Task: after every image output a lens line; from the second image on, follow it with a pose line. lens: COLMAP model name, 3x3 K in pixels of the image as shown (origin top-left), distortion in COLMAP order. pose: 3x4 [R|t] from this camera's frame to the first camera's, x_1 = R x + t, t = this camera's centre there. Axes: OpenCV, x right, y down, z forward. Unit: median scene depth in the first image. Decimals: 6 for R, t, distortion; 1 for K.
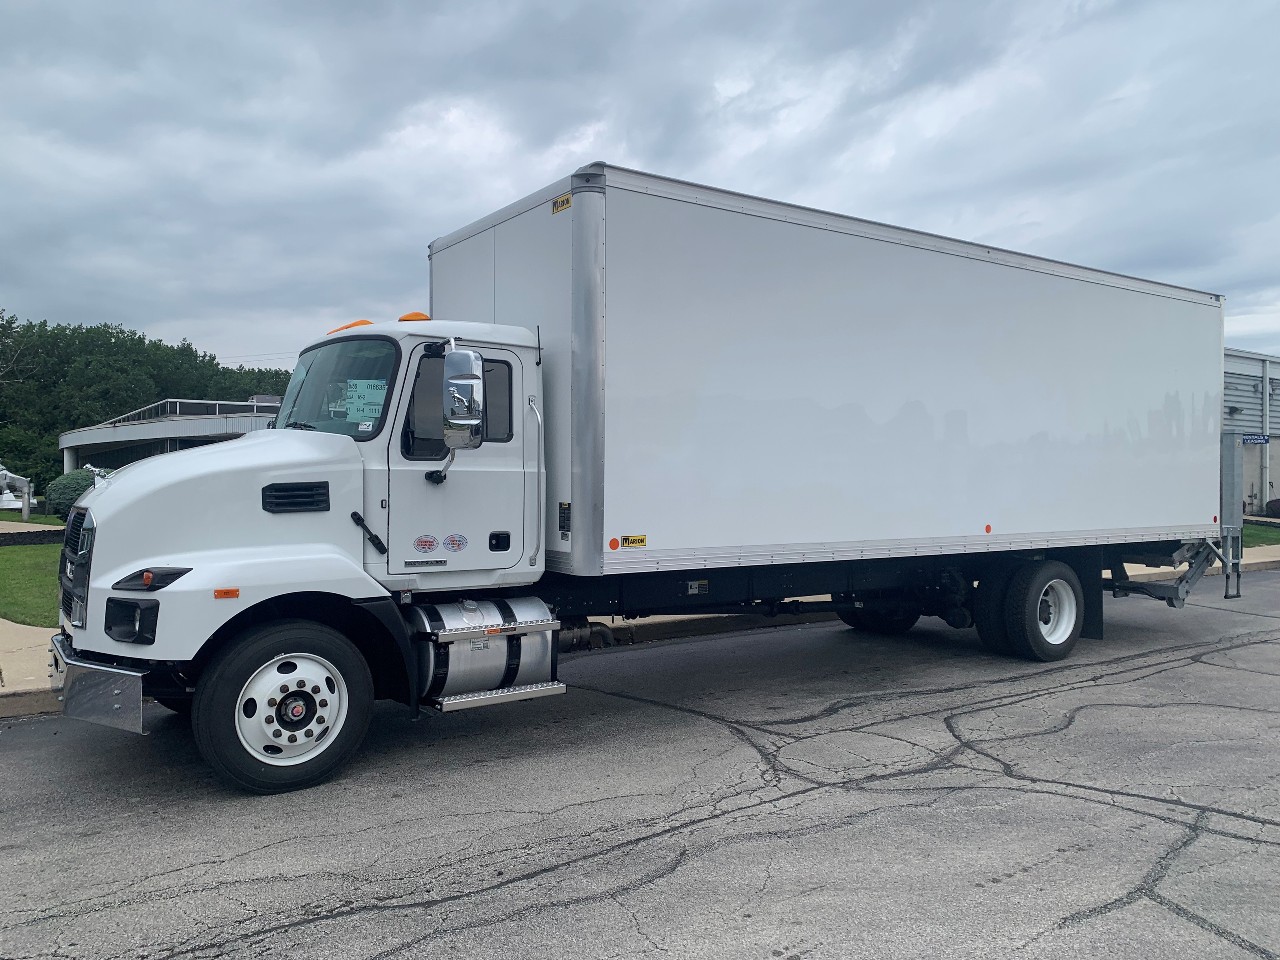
lens RADIAL K [[983.4, 0, 645.5], [0, 983.4, 478.6], [0, 0, 1]] dist [0.015553, -0.055620]
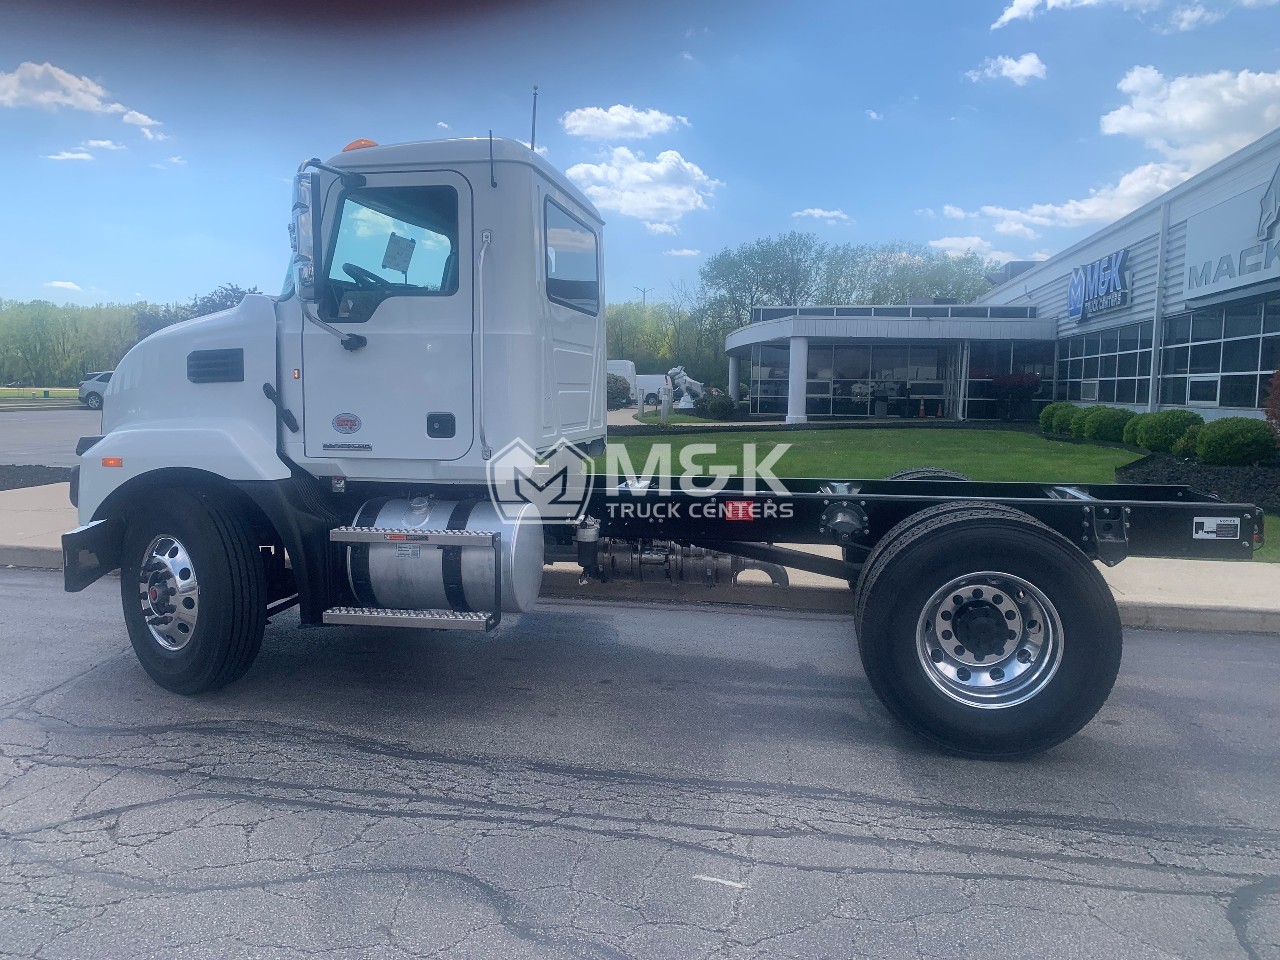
lens RADIAL K [[983.4, 0, 638.6], [0, 983.4, 487.5], [0, 0, 1]] dist [0.015553, -0.055620]
pose [[0.704880, 0.073807, -0.705476, 0.541864], [-0.005749, 0.995134, 0.098367, 0.036812], [0.709303, -0.065281, 0.701874, 0.586256]]
